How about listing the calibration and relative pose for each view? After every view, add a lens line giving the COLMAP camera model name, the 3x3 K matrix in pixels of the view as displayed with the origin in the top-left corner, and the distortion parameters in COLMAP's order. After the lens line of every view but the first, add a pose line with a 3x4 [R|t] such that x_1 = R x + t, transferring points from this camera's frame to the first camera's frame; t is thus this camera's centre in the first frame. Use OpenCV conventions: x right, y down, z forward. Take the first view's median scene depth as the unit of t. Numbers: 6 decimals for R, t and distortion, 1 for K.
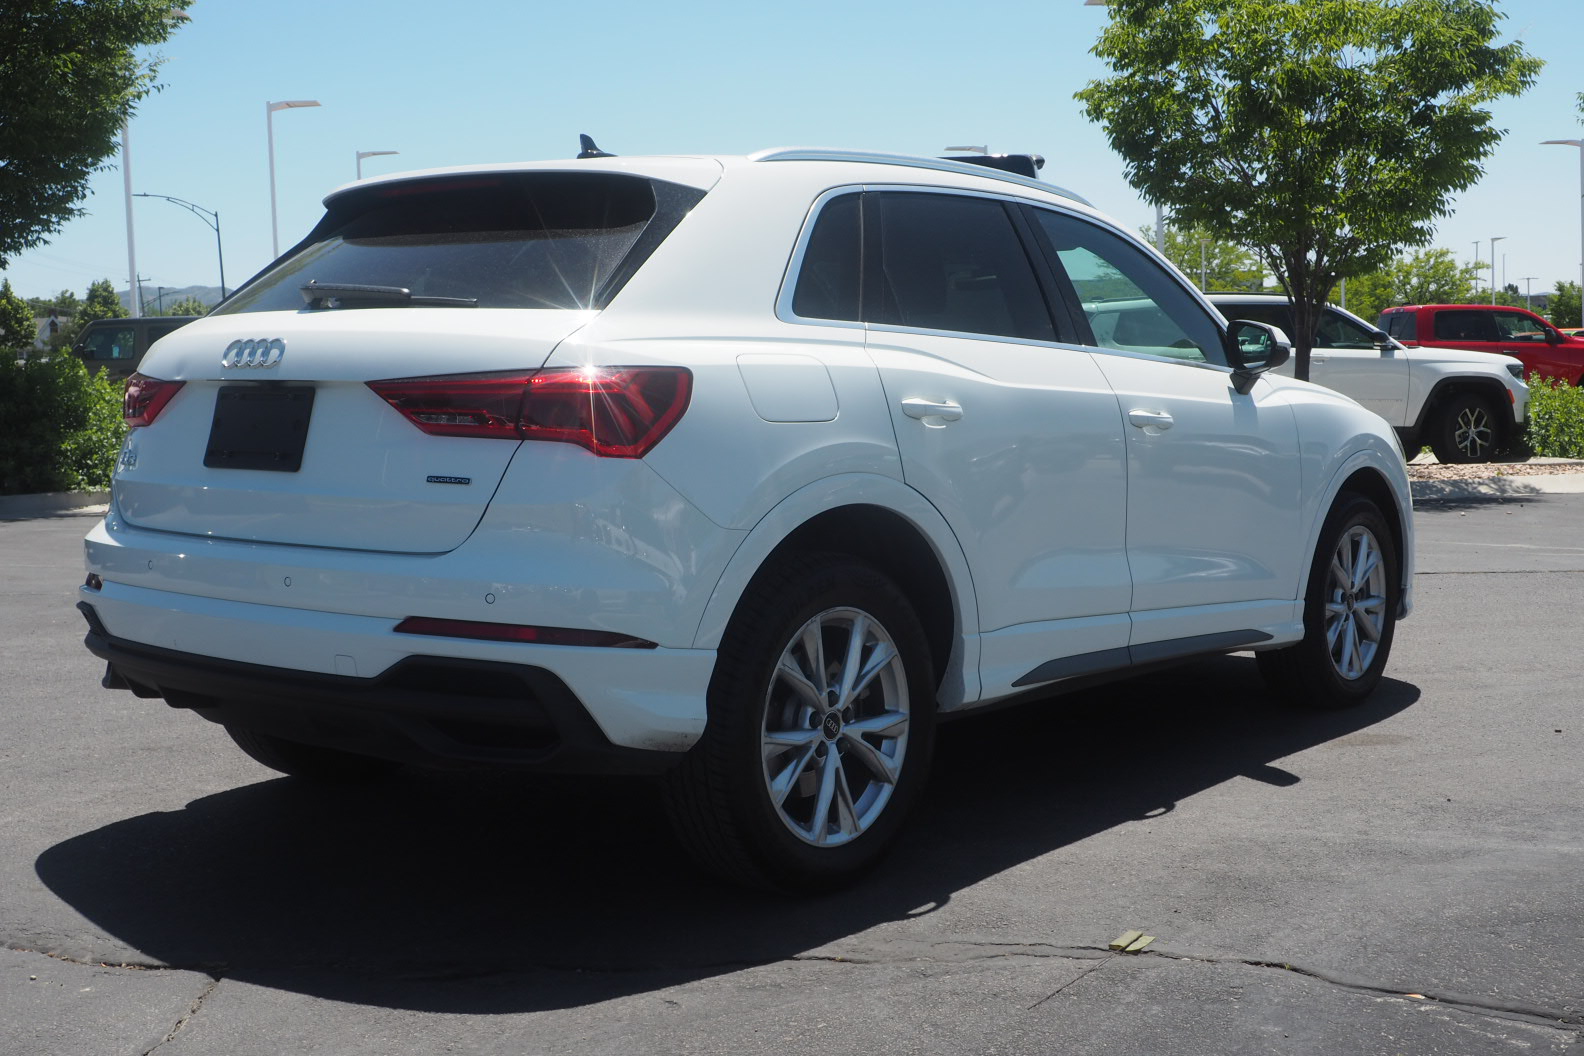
lens RADIAL K [[1812.7, 0, 791.5], [0, 1812.7, 533.6], [0, 0, 1]] dist [0.002752, 0.000000]
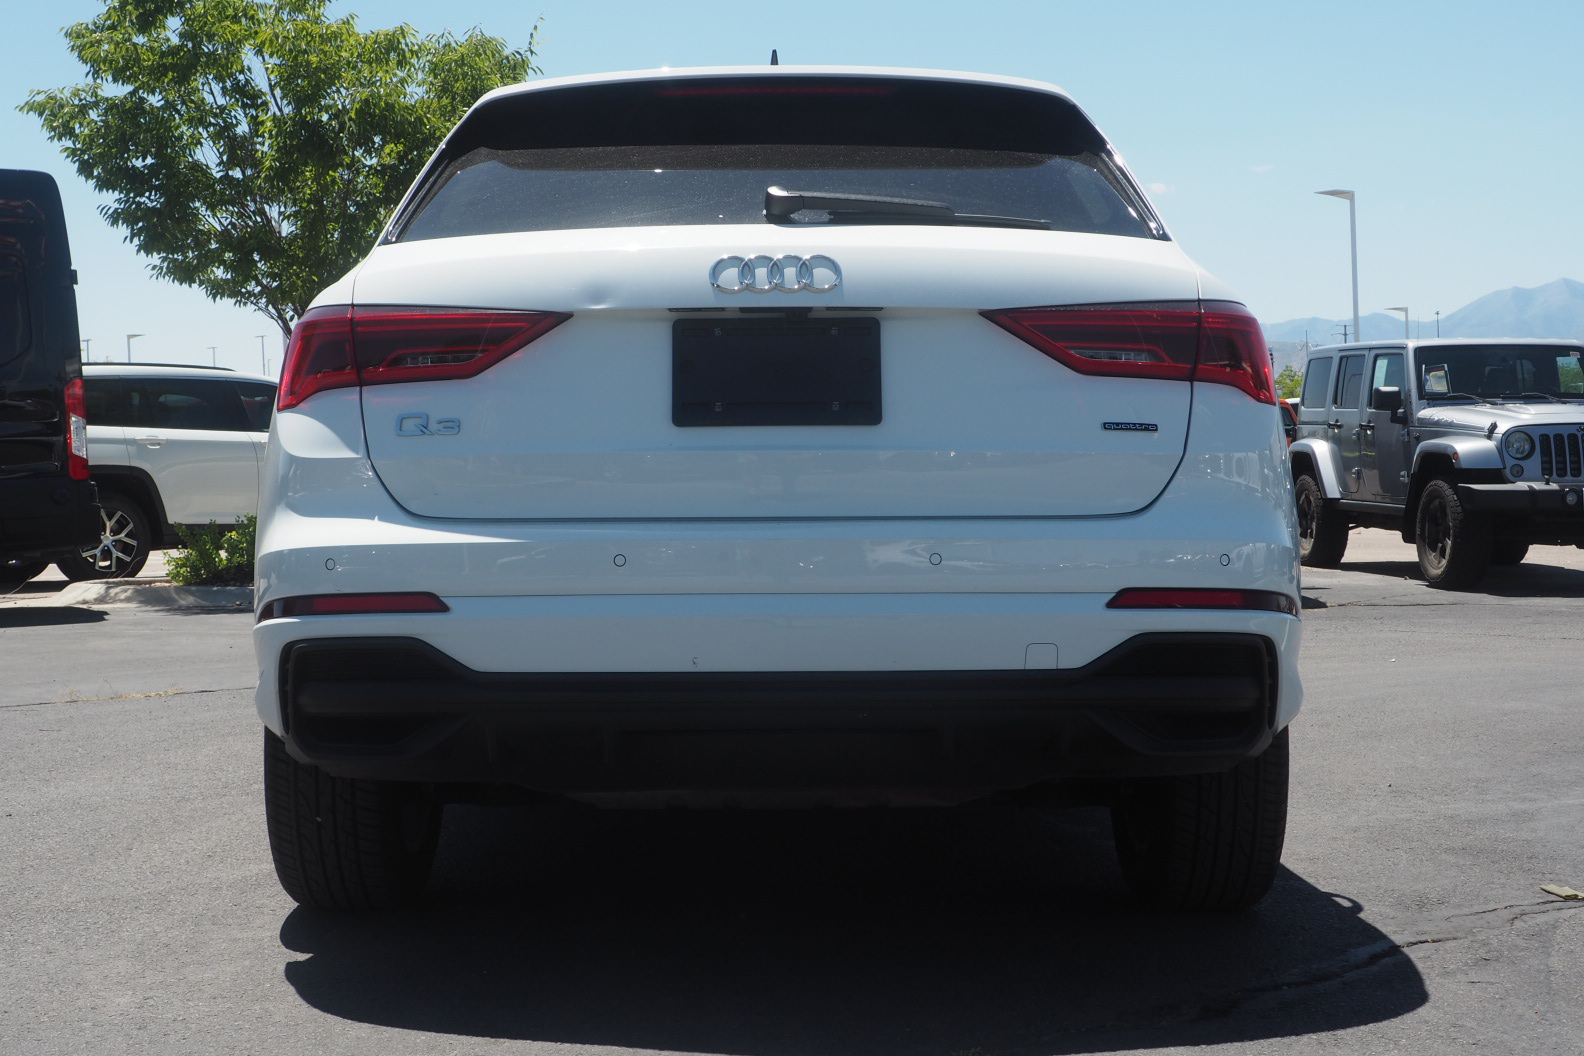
lens RADIAL K [[2263.8, 0, 791.3], [0, 2263.8, 531.5], [0, 0, 1]] dist [-0.102191, 0.000000]
pose [[0.776849, -0.012825, 0.629556, -0.905882], [0.060180, 0.996728, -0.053955, 0.061421], [-0.626804, 0.079801, 0.775079, 0.271168]]
